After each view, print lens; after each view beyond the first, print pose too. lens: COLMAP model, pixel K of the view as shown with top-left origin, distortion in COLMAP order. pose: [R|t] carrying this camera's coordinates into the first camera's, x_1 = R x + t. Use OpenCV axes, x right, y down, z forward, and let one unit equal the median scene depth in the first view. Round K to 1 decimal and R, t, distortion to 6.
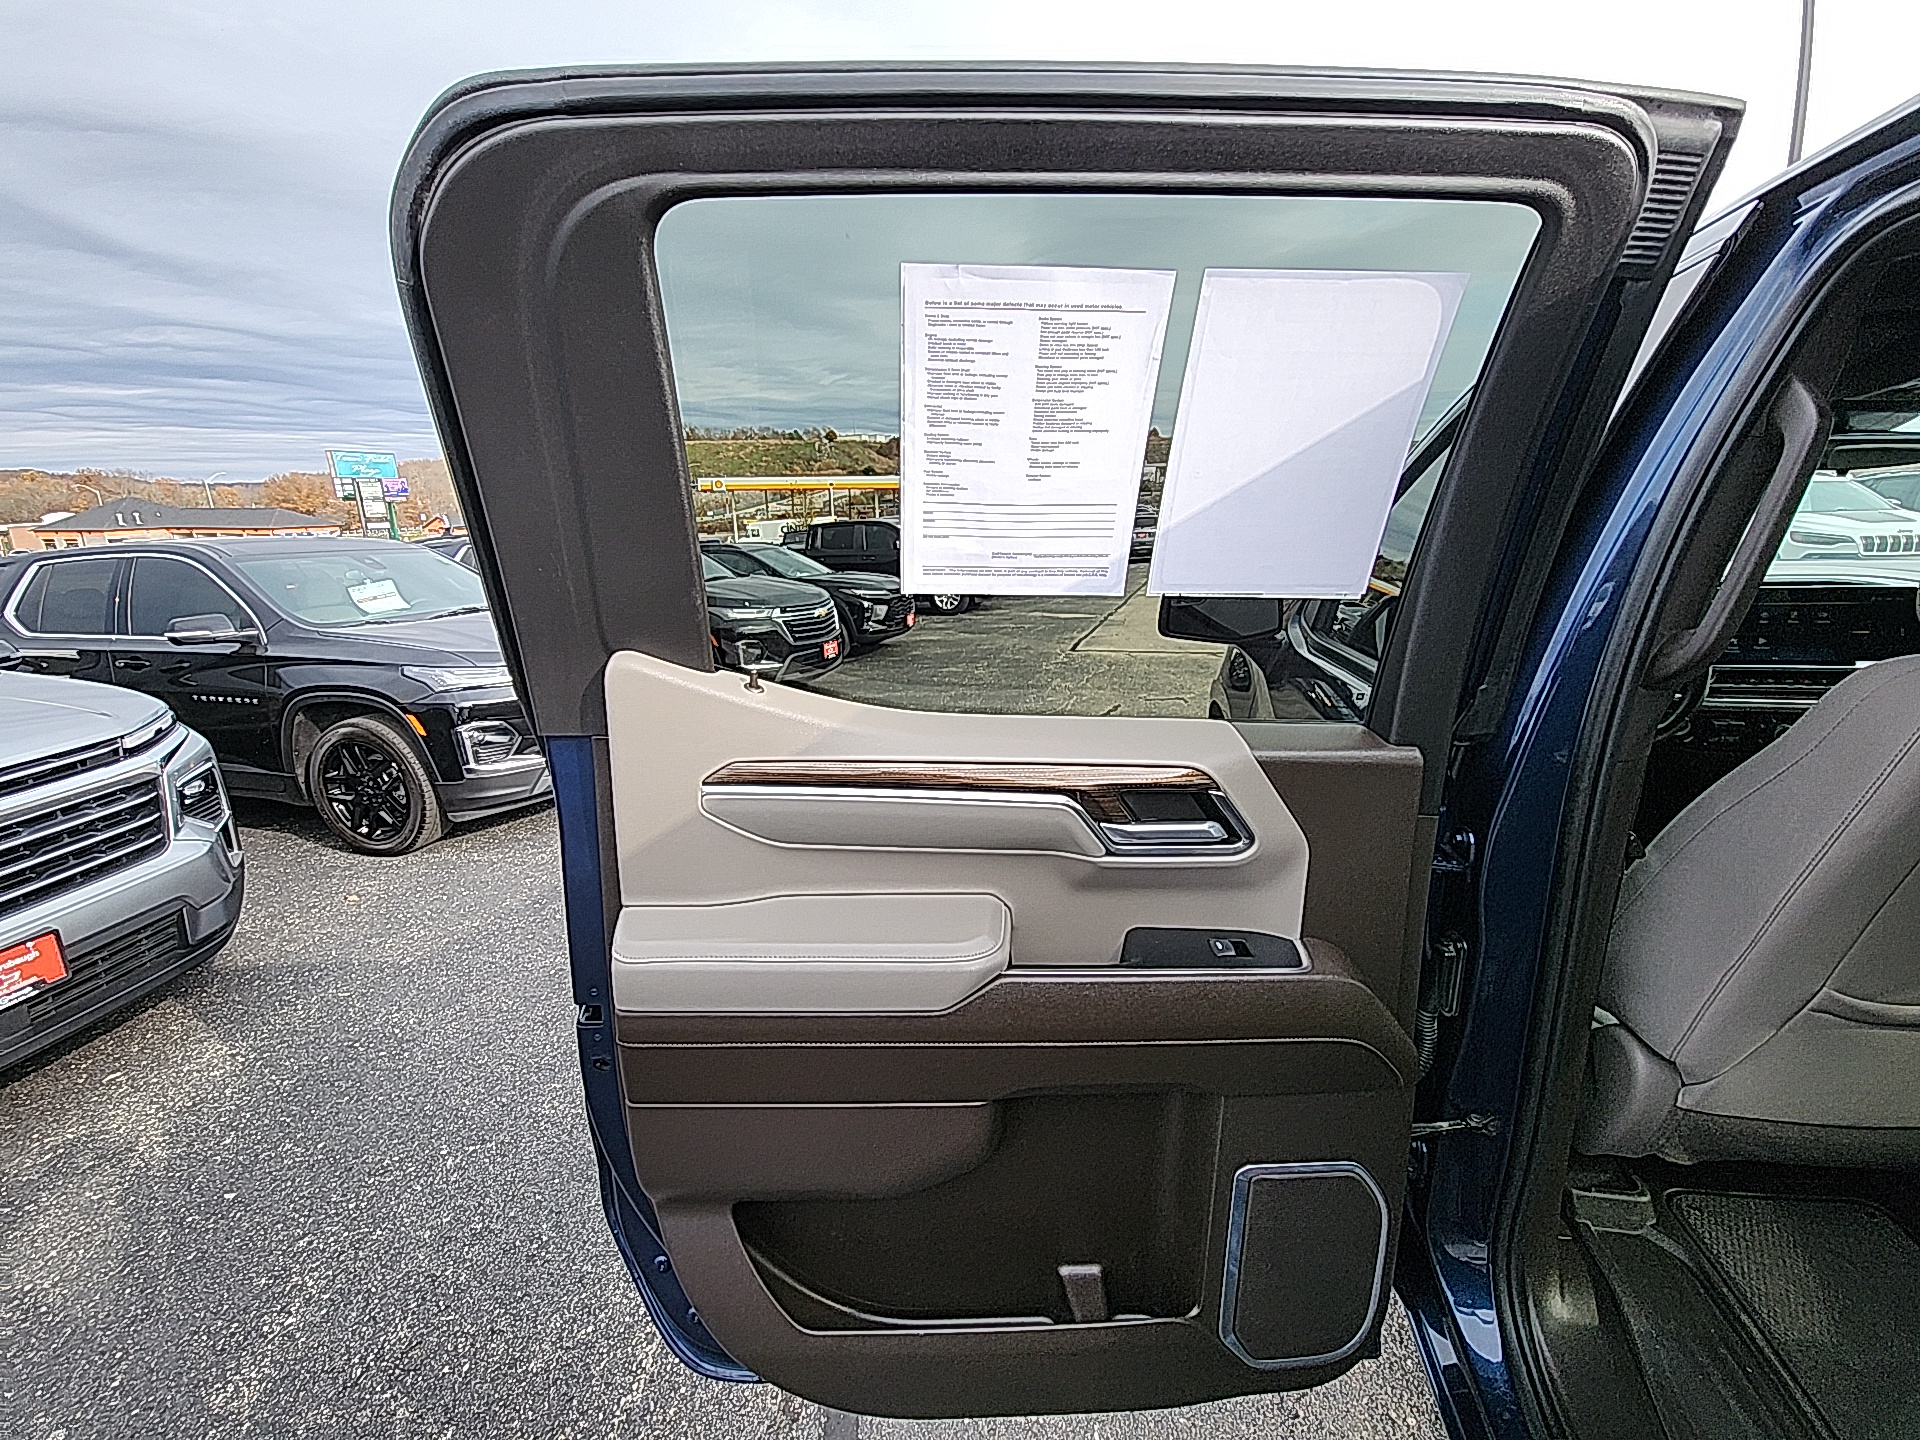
lens RADIAL K [[772.4, 0, 956.0], [0, 772.4, 701.1], [0, 0, 1]] dist [-0.000883, -0.000401]
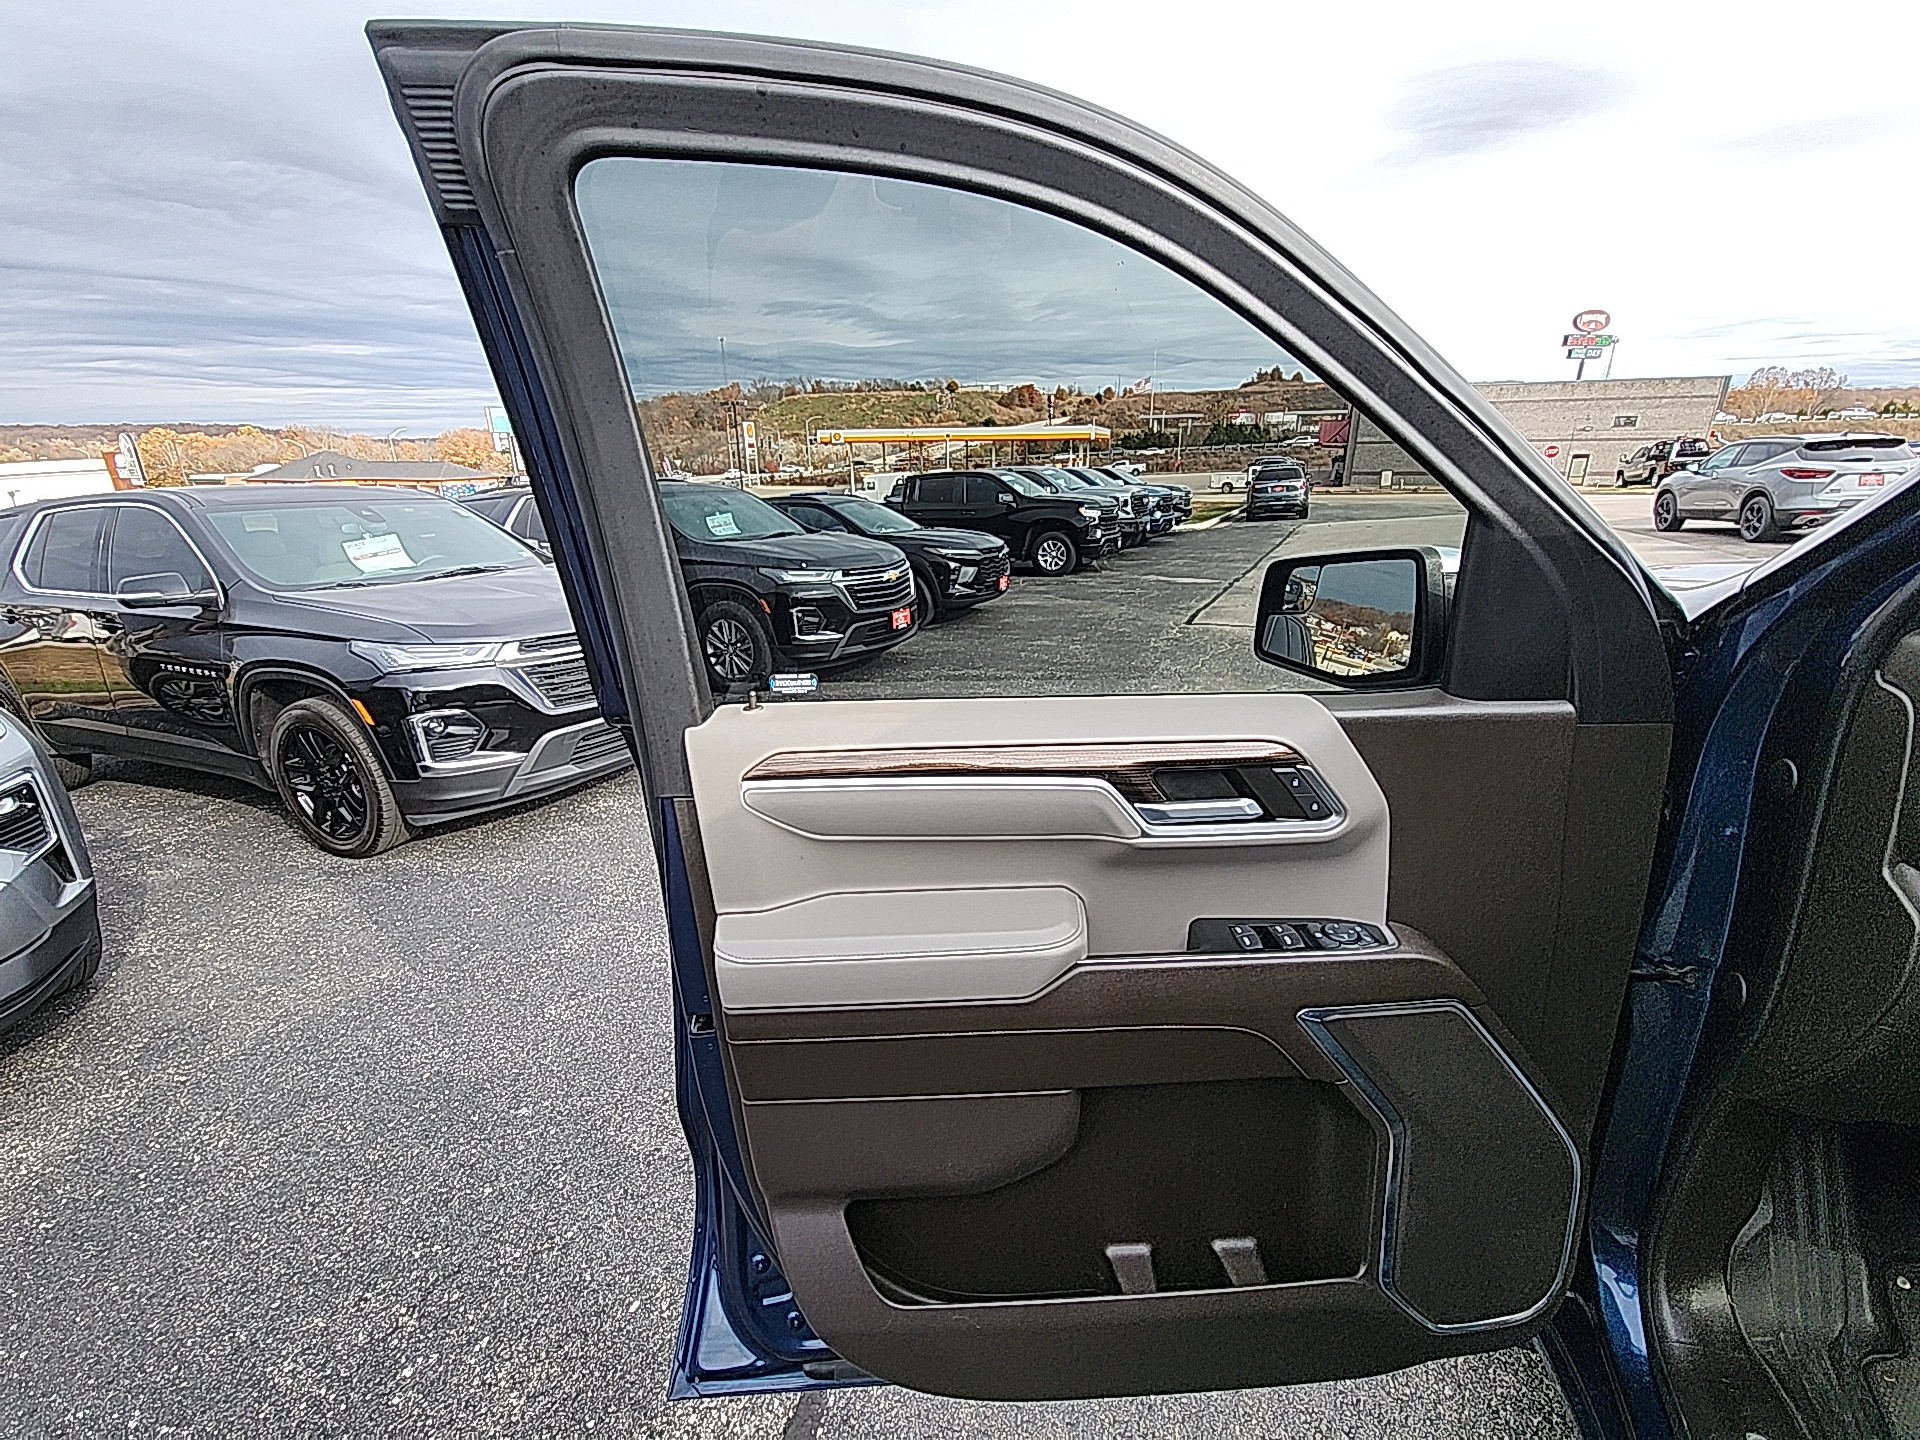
lens RADIAL K [[772.7, 0, 952.6], [0, 772.7, 703.0], [0, 0, 1]] dist [0.002150, -0.000270]
pose [[0.988268, 0.043609, -0.146373, 0.030451], [-0.034931, 0.997505, 0.061343, -0.029794], [0.148683, -0.055510, 0.987326, 0.152039]]
